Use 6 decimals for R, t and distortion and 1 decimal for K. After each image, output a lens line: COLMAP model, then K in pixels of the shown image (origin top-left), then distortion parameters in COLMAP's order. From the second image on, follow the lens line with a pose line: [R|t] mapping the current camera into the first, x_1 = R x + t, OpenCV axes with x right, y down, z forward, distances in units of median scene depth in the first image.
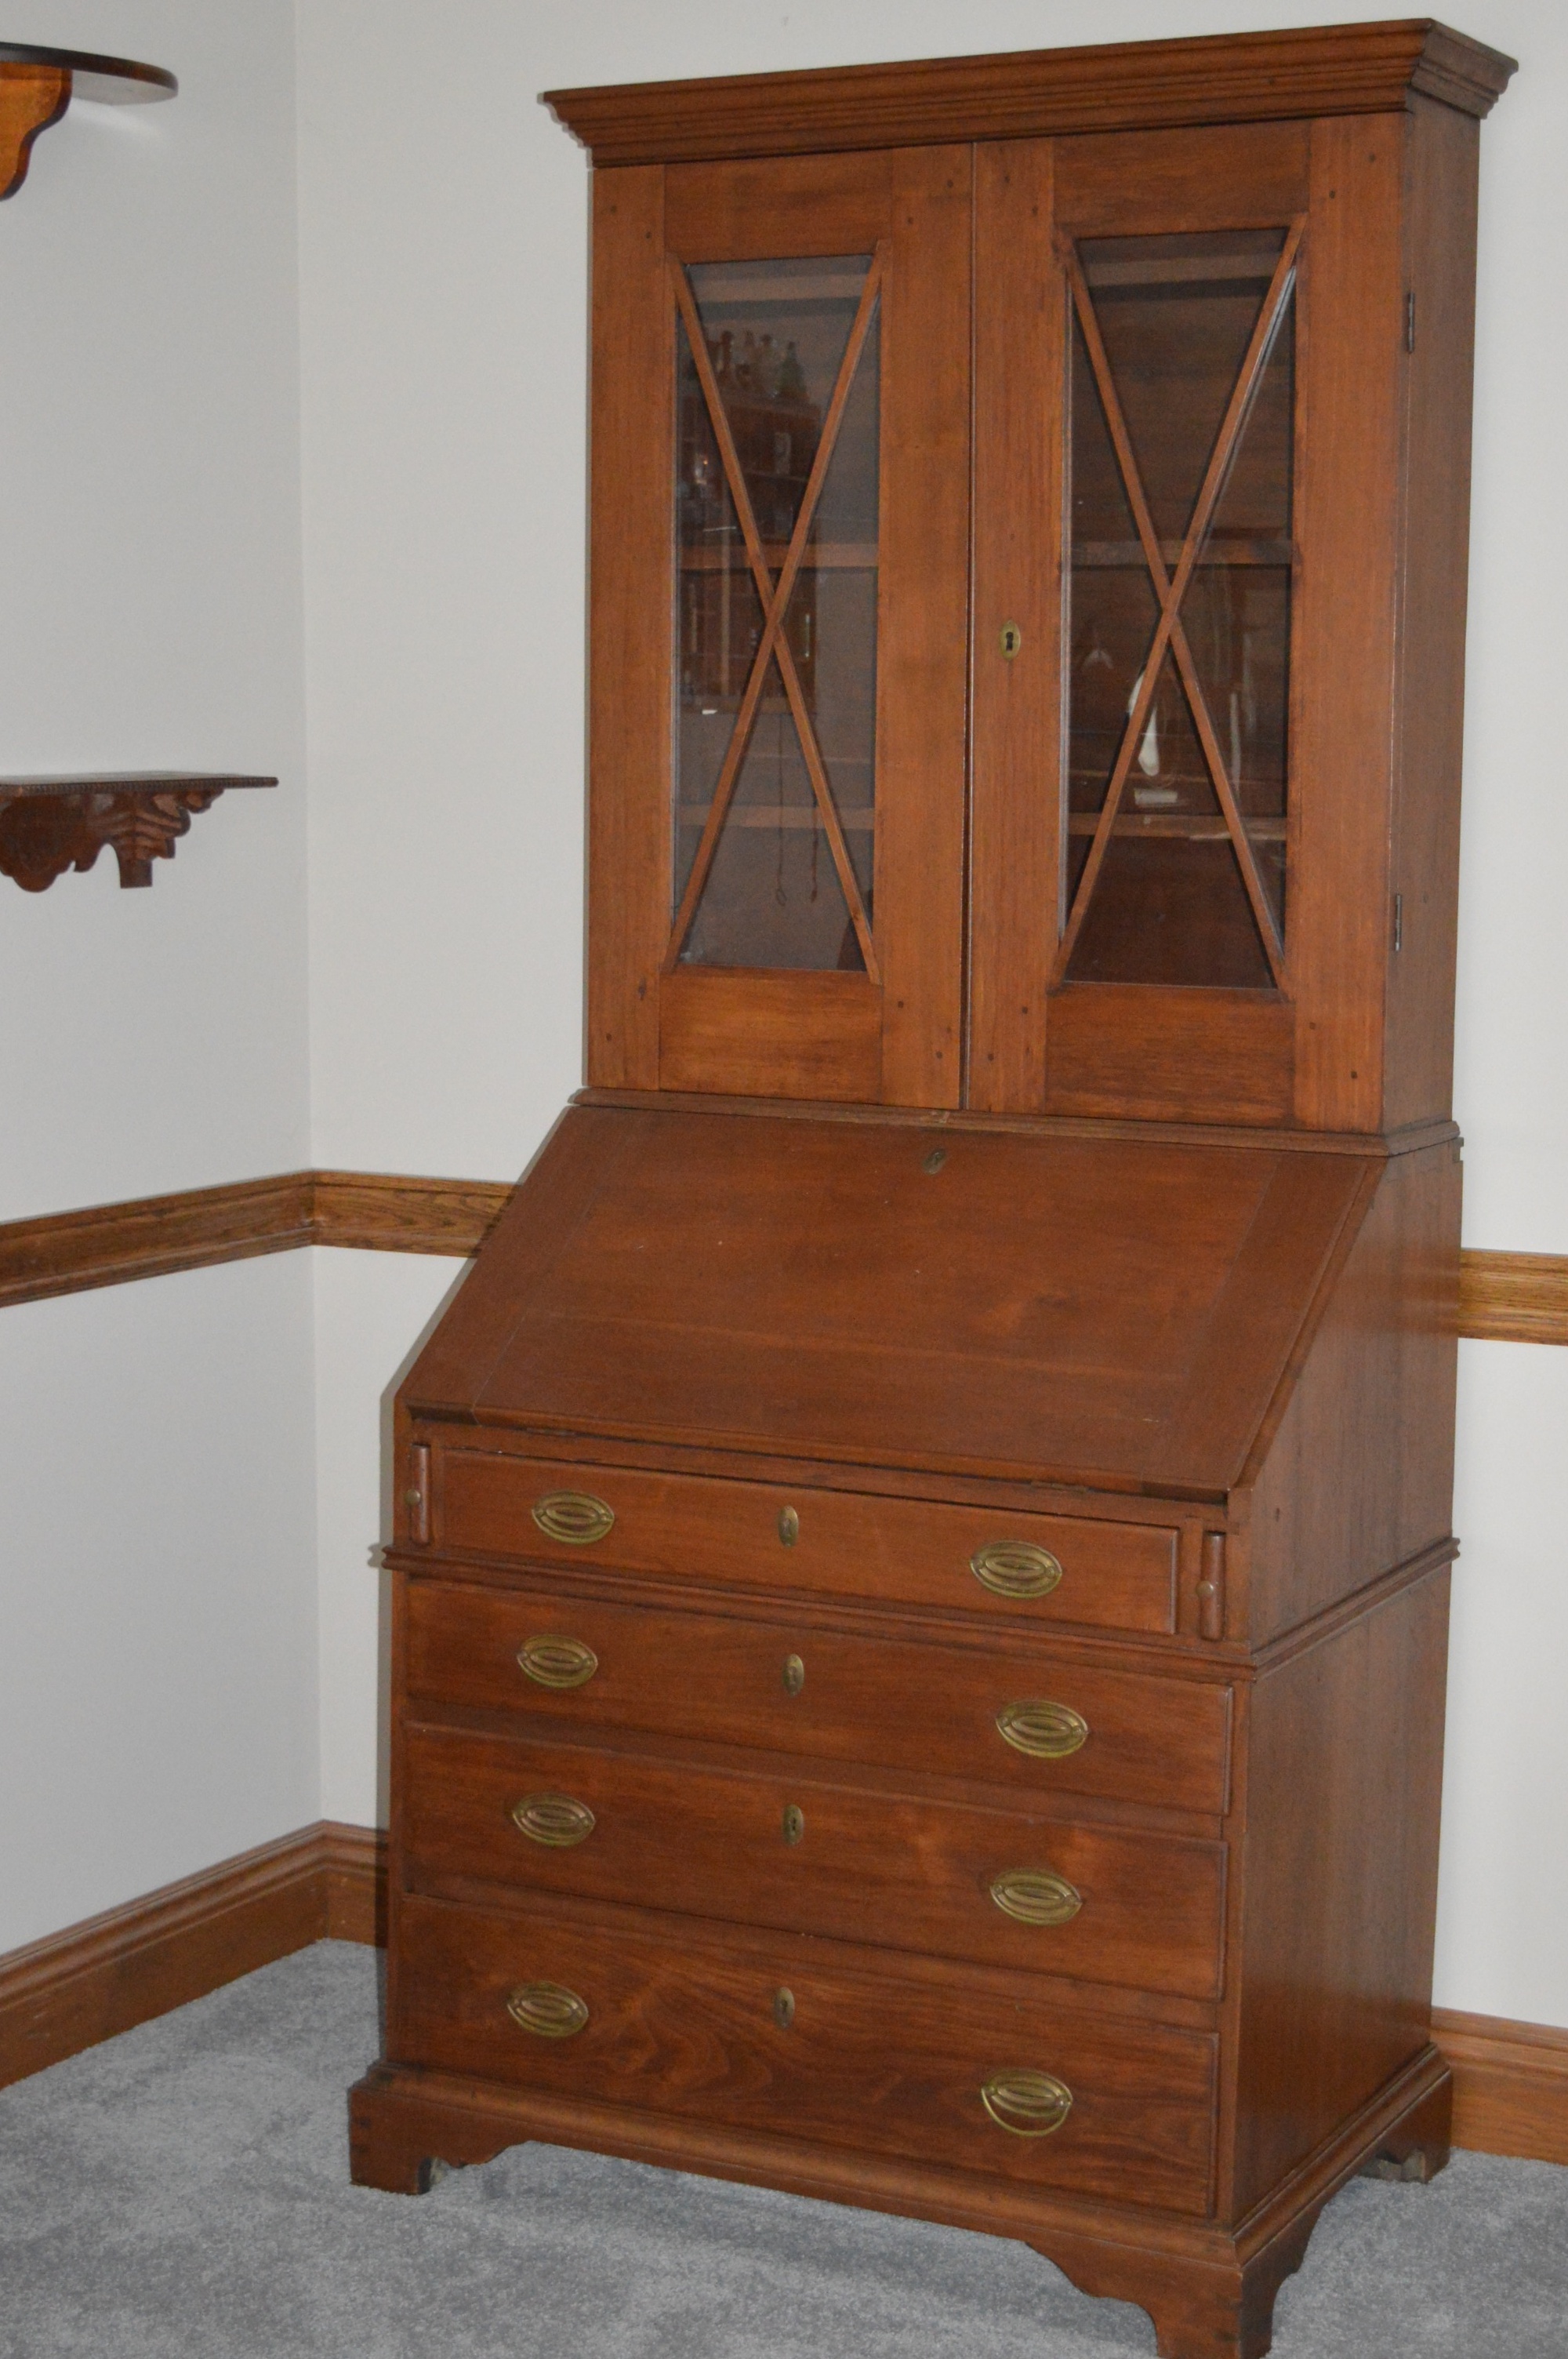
lens RADIAL K [[3858.6, 0, 784.0], [0, 3858.6, 1179.5], [0, 0, 1]] dist [0.005831, 0.014880]
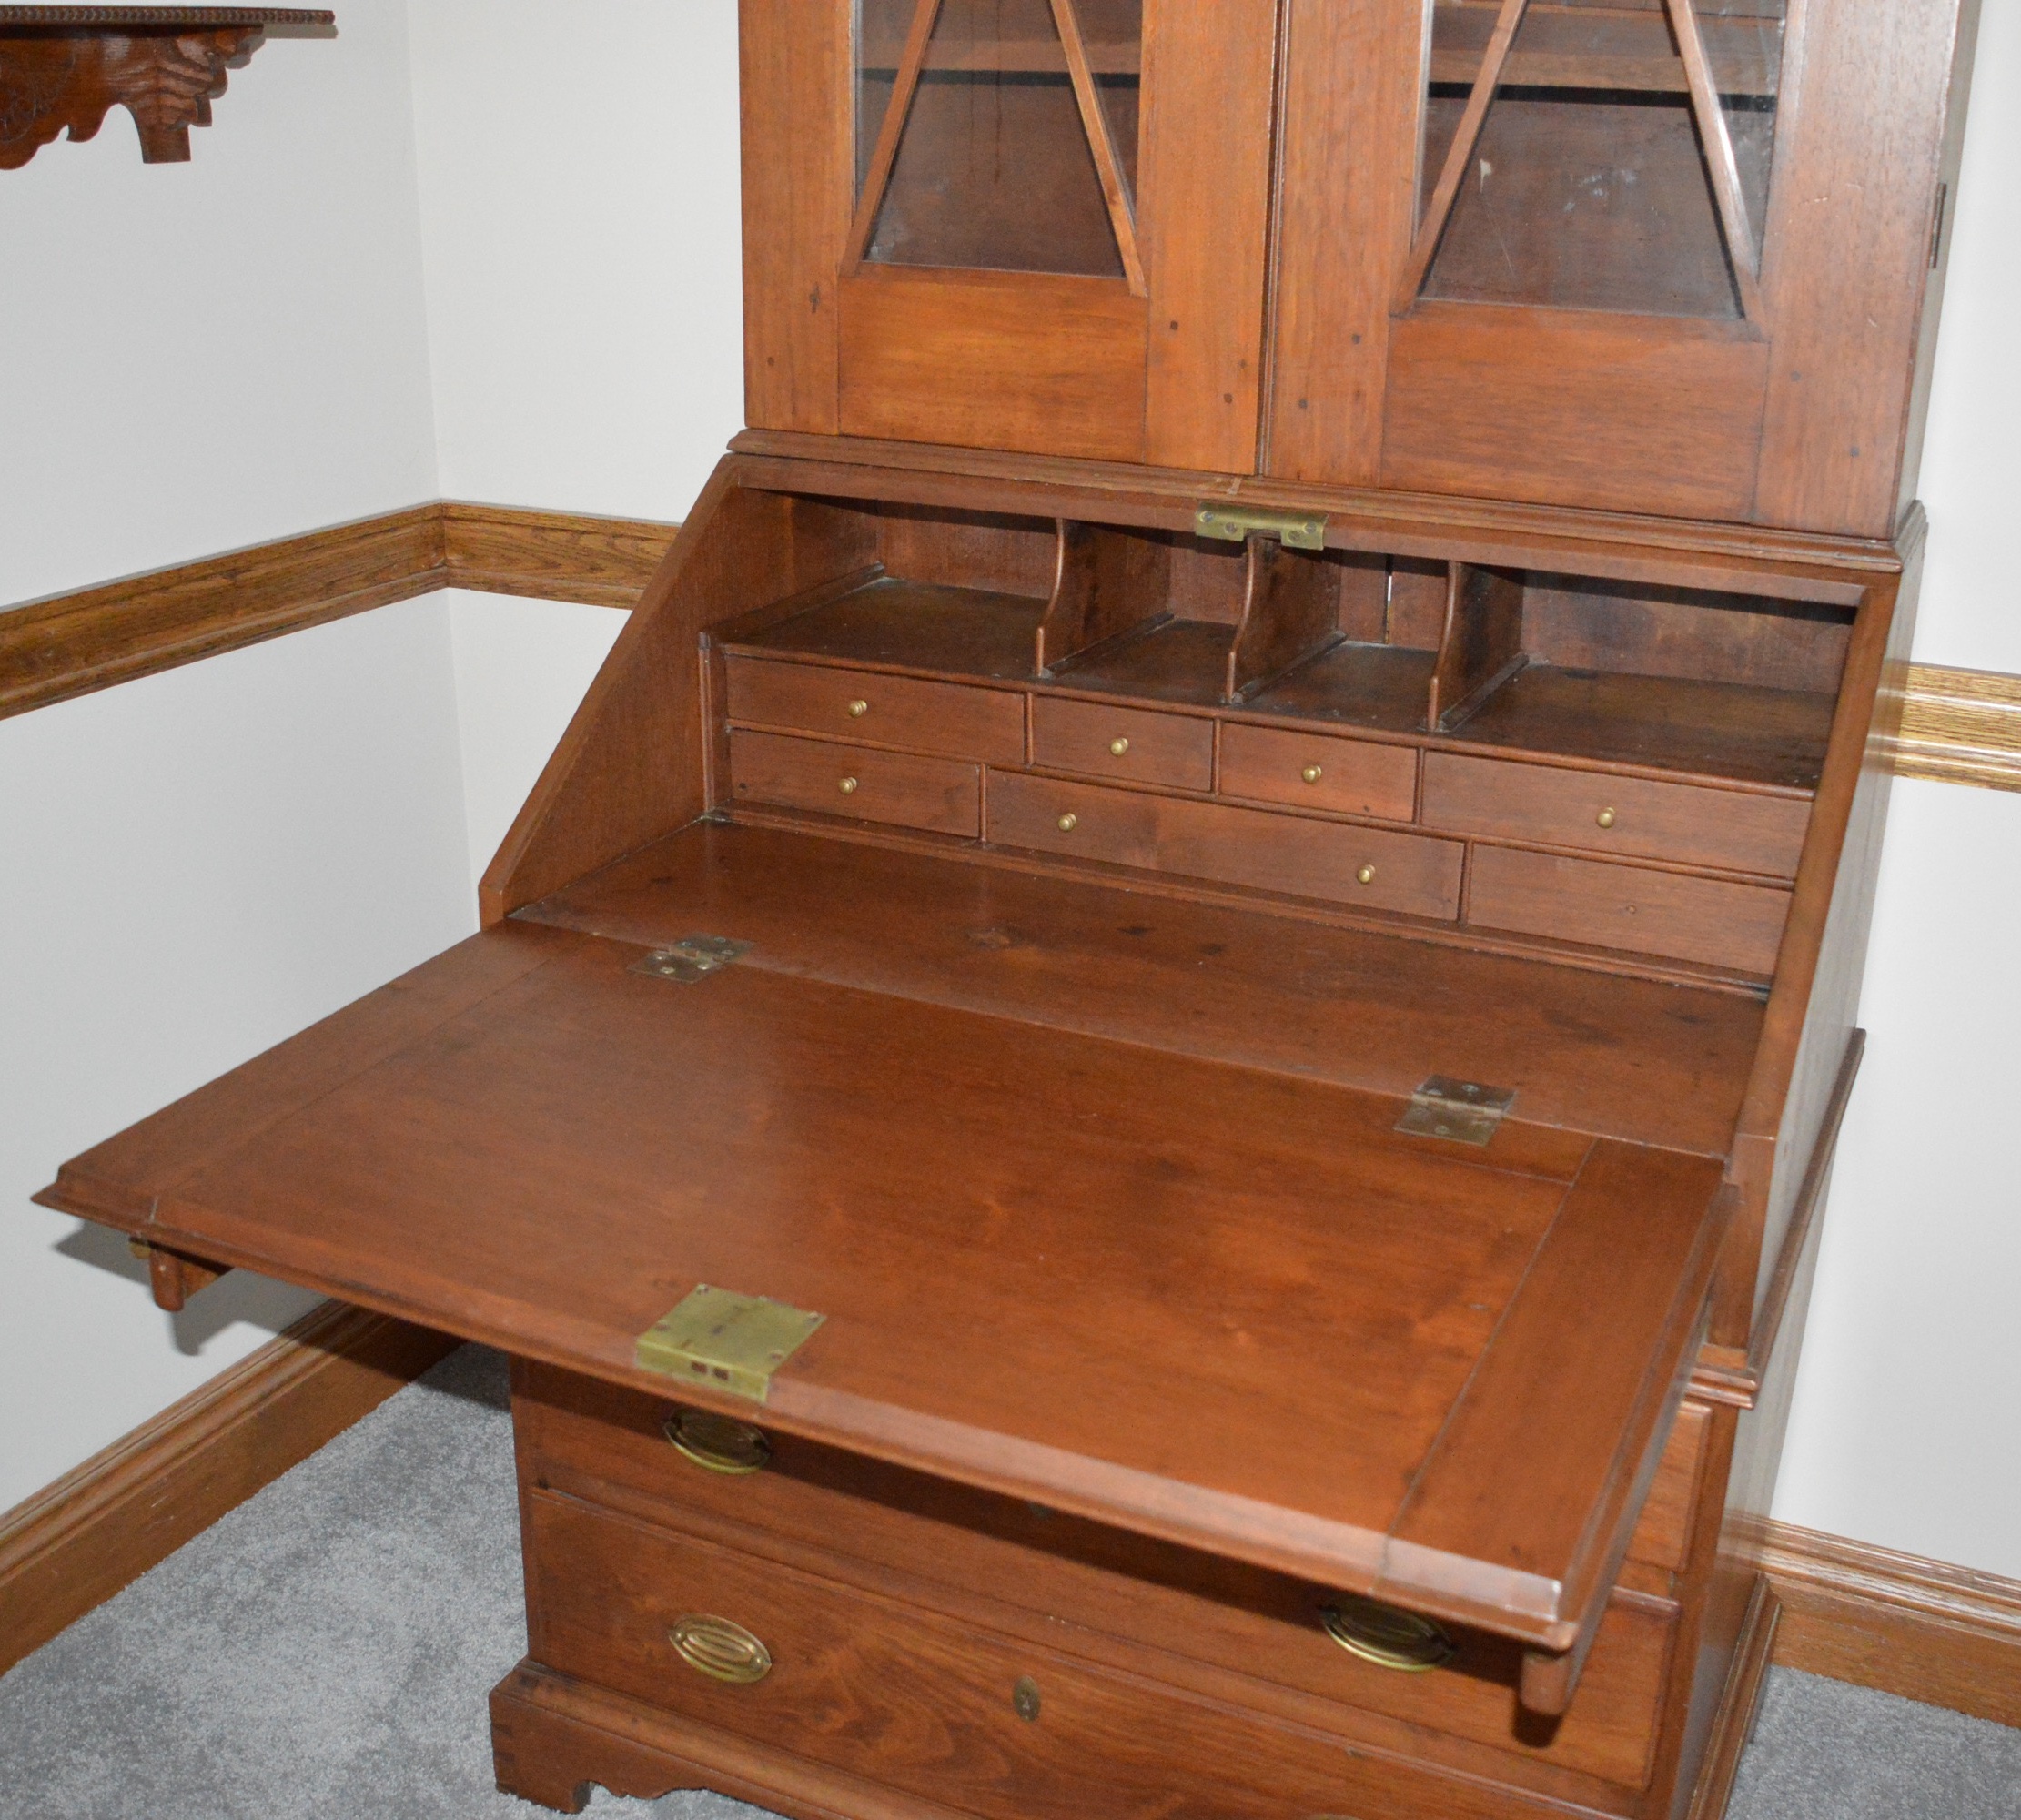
lens RADIAL K [[2276.2, 0, 1068.5], [0, 2276.2, 910.0], [0, 0, 1]] dist [-0.089791, 0.025352]
pose [[0.998082, -0.010136, 0.061073, -0.015773], [-0.004492, 0.972051, 0.234728, -0.037376], [-0.061745, -0.234552, 0.970141, 0.552480]]
